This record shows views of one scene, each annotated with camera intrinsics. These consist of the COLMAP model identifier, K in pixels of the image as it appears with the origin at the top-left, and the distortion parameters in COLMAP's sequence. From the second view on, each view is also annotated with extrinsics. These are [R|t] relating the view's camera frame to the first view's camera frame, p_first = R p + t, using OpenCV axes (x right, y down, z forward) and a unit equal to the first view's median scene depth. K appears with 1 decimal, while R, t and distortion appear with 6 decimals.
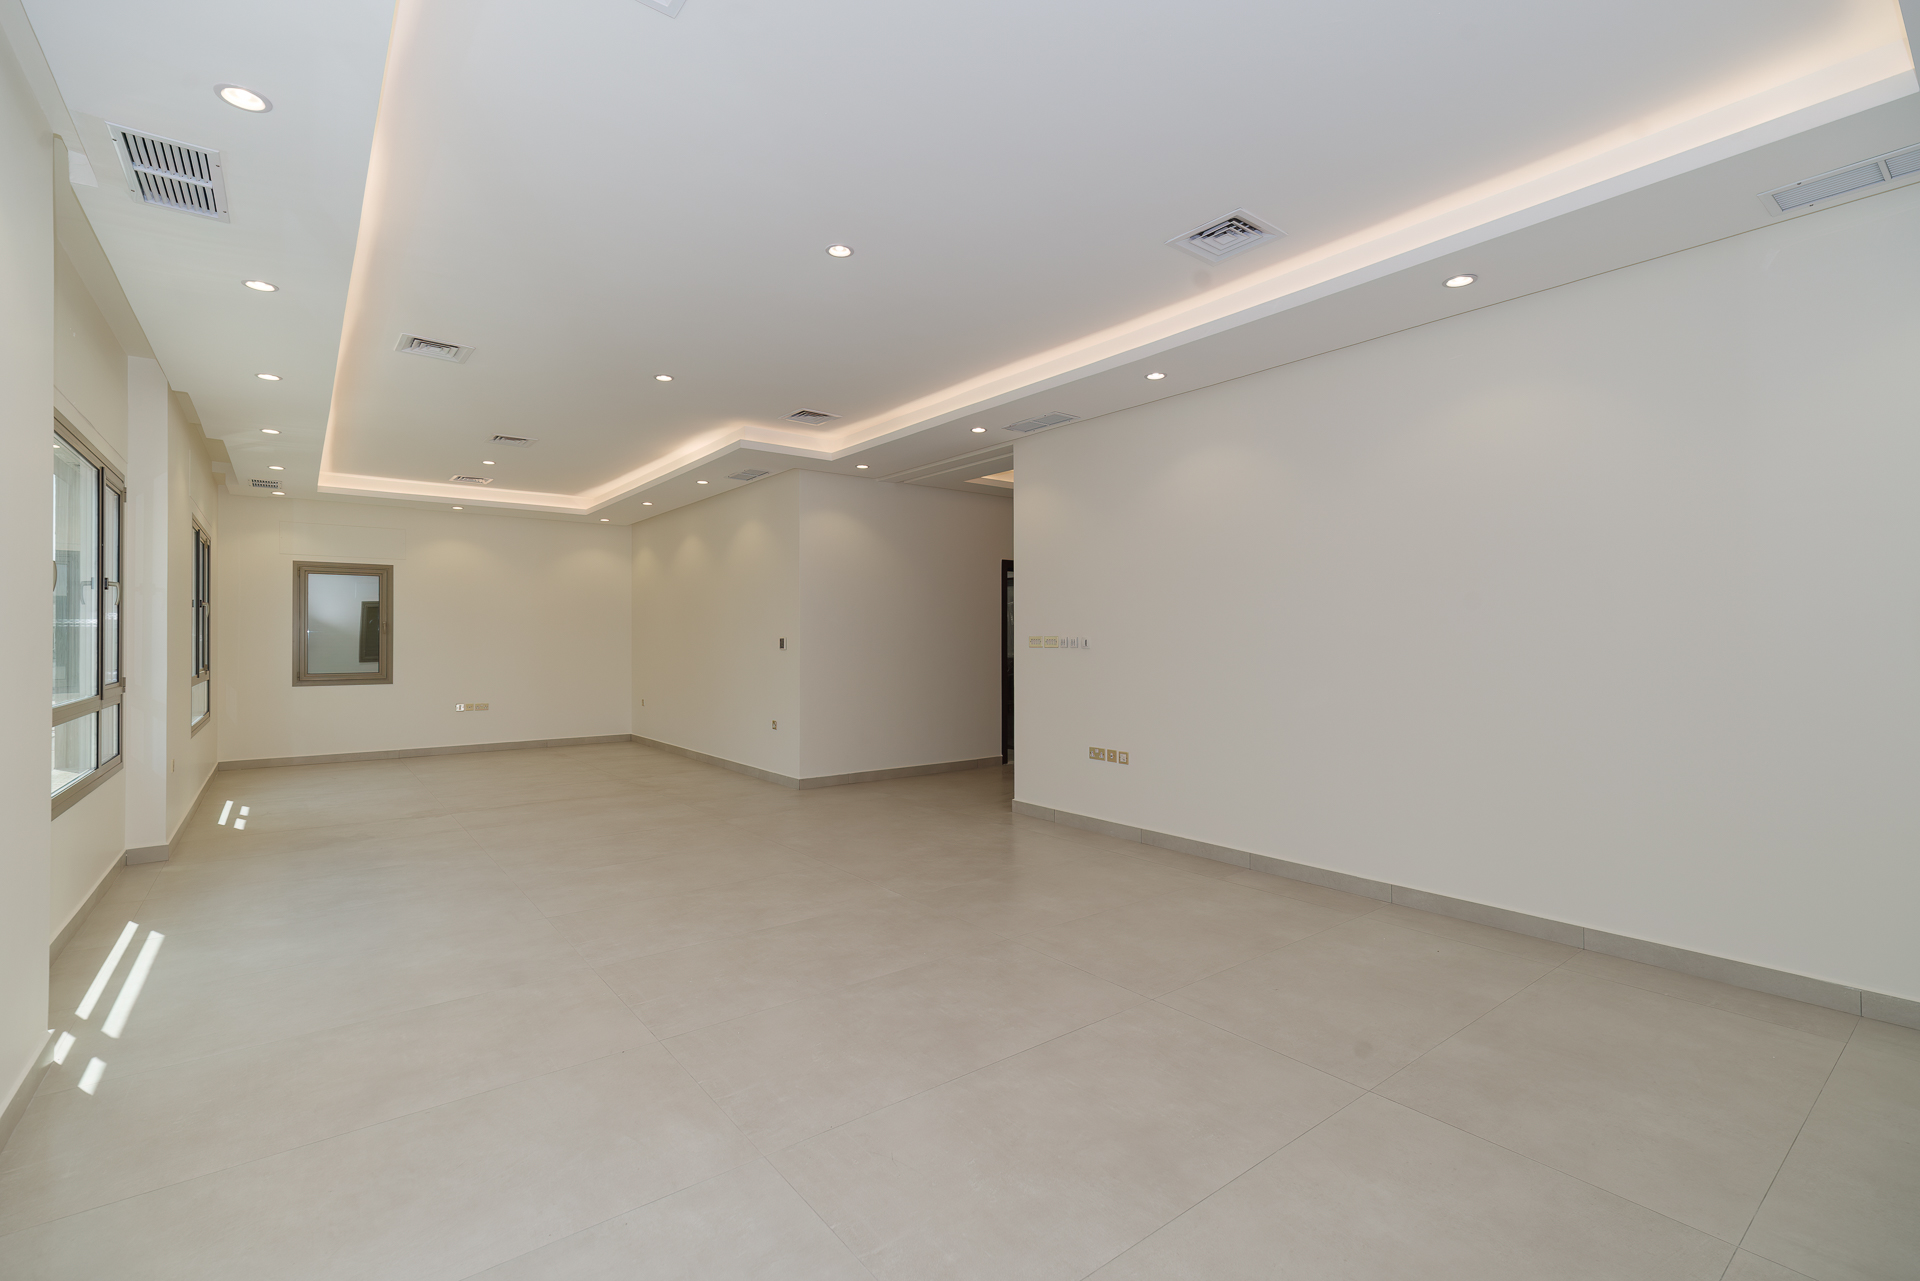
lens RADIAL K [[829.0, 0, 954.6], [0, 829.0, 638.2], [0, 0, 1]] dist [-0.000700, -0.000059]
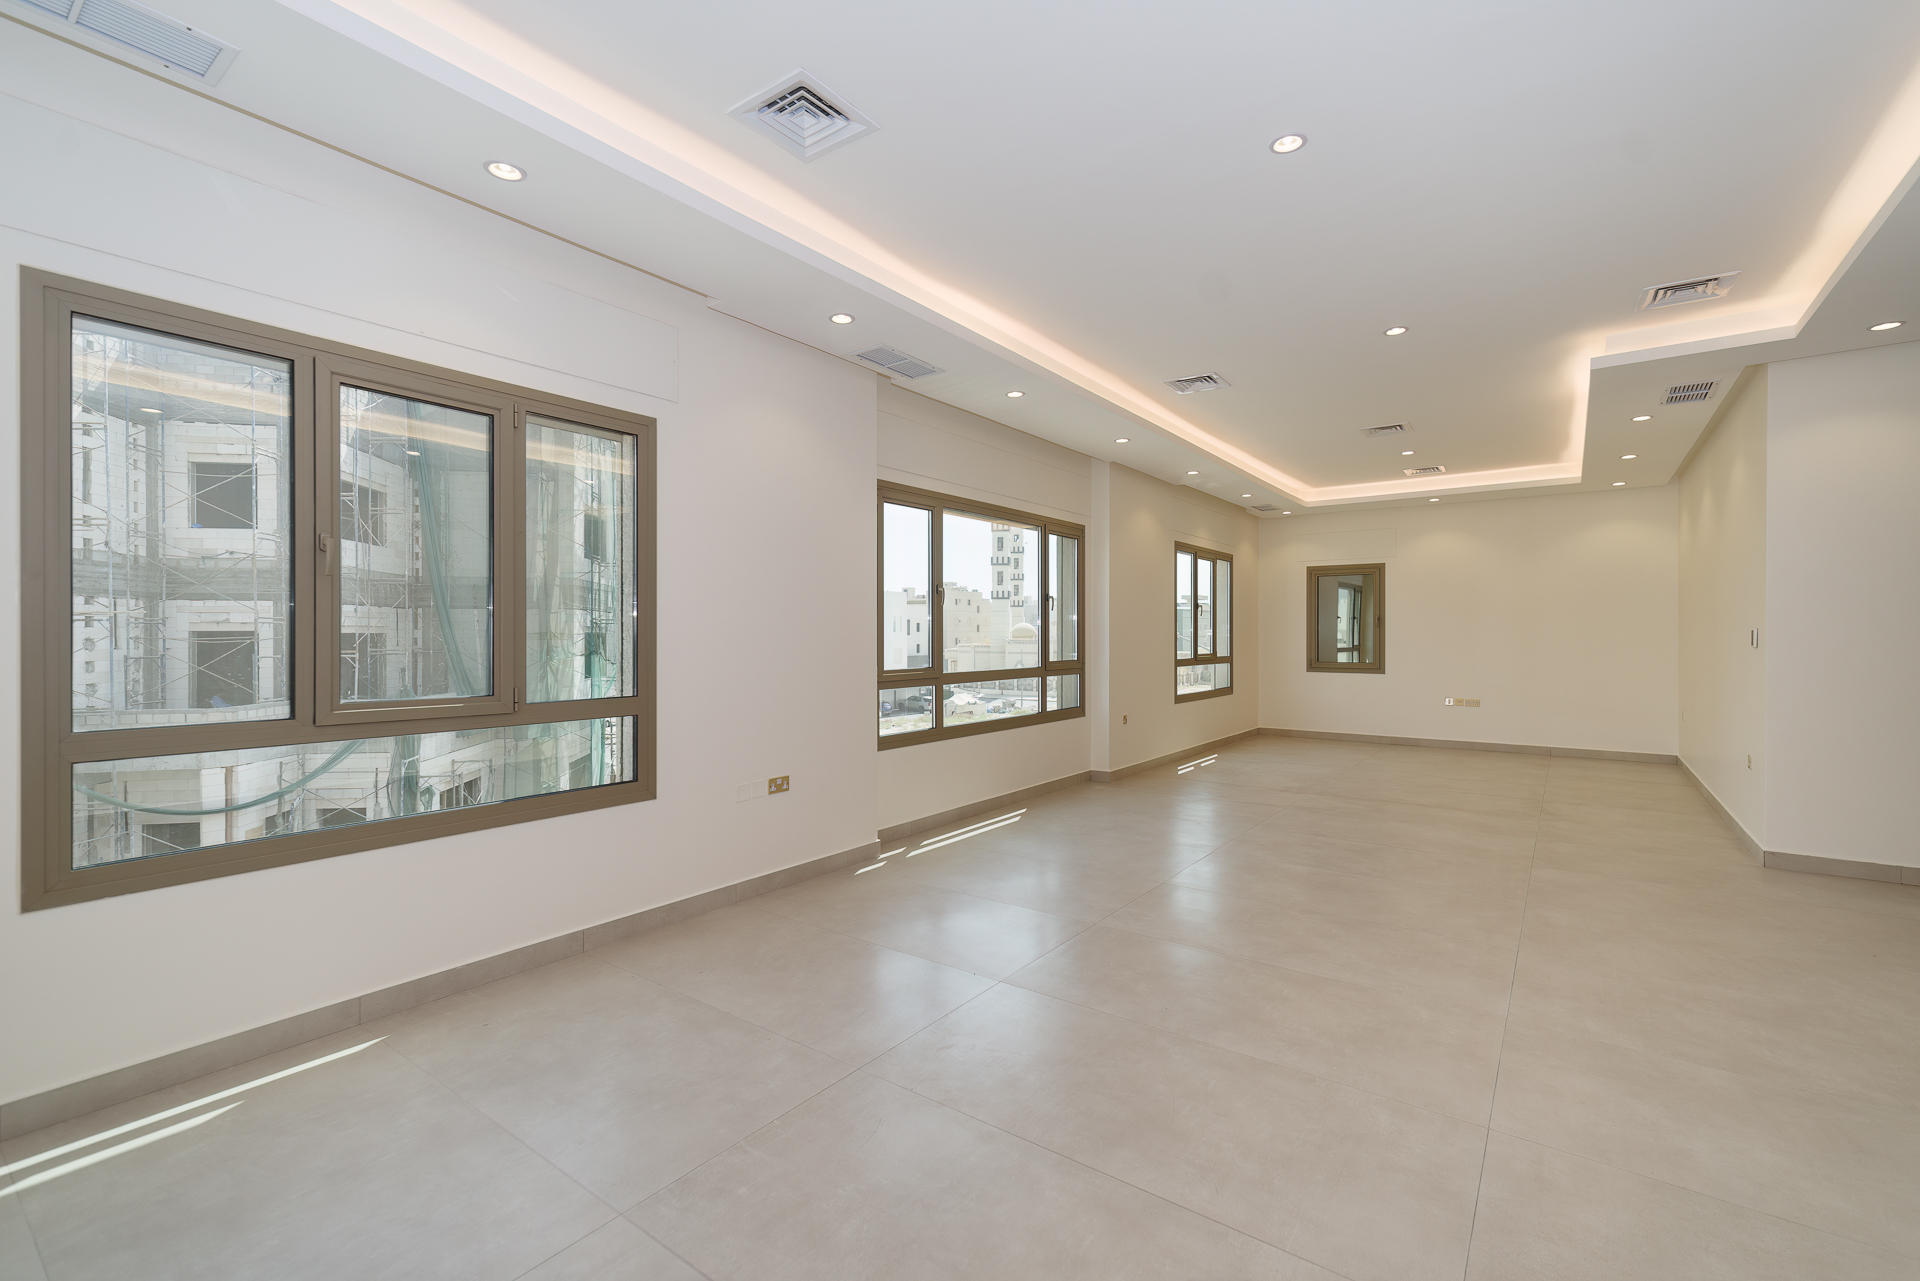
lens RADIAL K [[829.0, 0, 954.6], [0, 829.0, 638.2], [0, 0, 1]] dist [-0.000700, -0.000059]
pose [[0.259830, 0.003618, -0.965647, 0.220162], [0.003056, 0.999985, 0.004569, 0.002287], [0.965649, -0.004138, 0.259815, 0.193830]]
